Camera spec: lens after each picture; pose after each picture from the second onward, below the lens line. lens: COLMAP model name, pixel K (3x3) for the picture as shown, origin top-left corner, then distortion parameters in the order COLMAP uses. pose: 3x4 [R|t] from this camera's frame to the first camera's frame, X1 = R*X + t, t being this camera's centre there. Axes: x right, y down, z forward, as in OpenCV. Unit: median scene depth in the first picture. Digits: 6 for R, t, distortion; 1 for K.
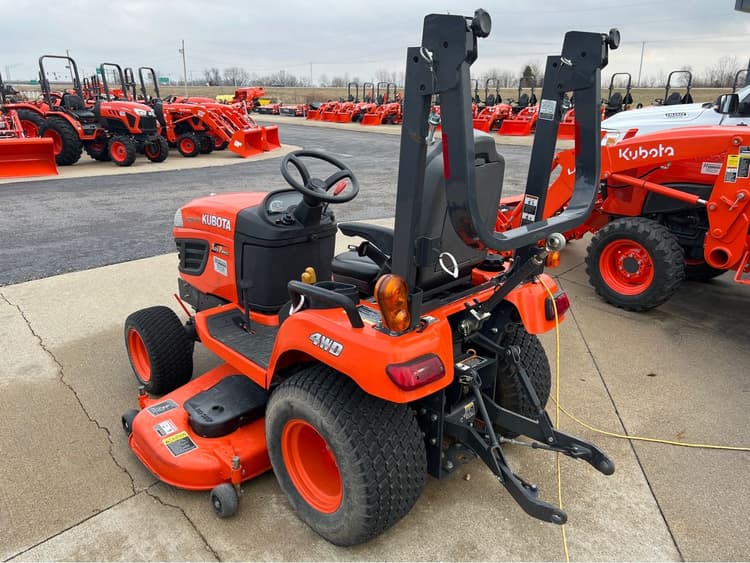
lens RADIAL K [[555.0, 0, 379.3], [0, 555.0, 278.7], [0, 0, 1]] dist [-0.000741, -0.009163]
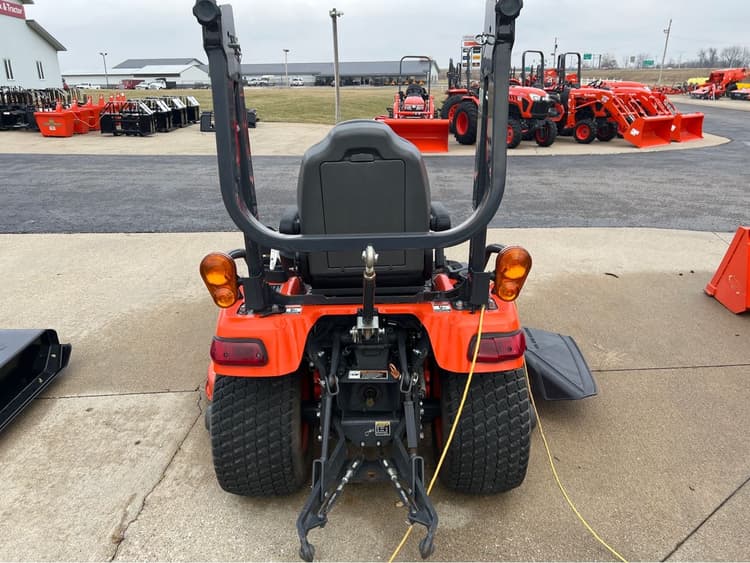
lens RADIAL K [[546.8, 0, 376.6], [0, 546.8, 283.9], [0, 0, 1]] dist [0.032884, -0.038646]
pose [[0.725845, 0.224813, -0.650083, 0.104115], [-0.201468, 0.973119, 0.111579, -0.014405], [0.657692, 0.049982, 0.751627, 0.045063]]
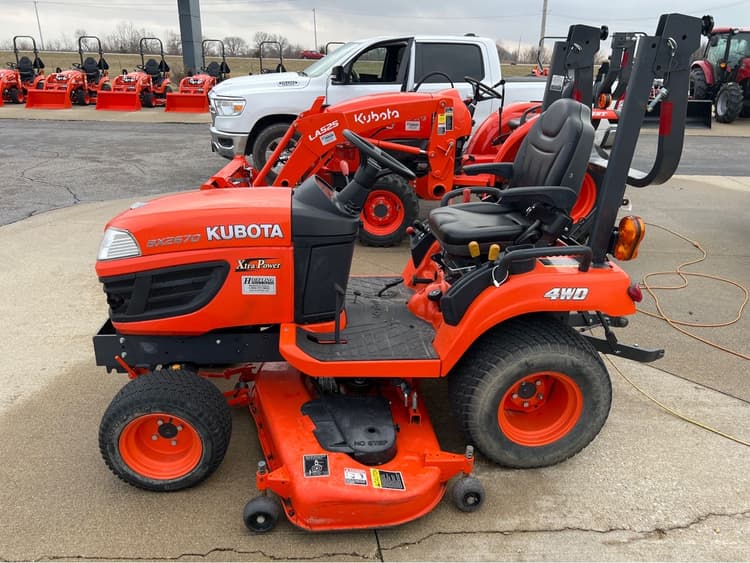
lens RADIAL K [[546.8, 0, 376.6], [0, 546.8, 283.9], [0, 0, 1]] dist [0.032884, -0.038646]
pose [[0.619308, -0.276117, 0.734995, -0.145674], [0.226352, 0.959165, 0.169608, -0.023055], [-0.751813, 0.061328, 0.656518, 0.068303]]
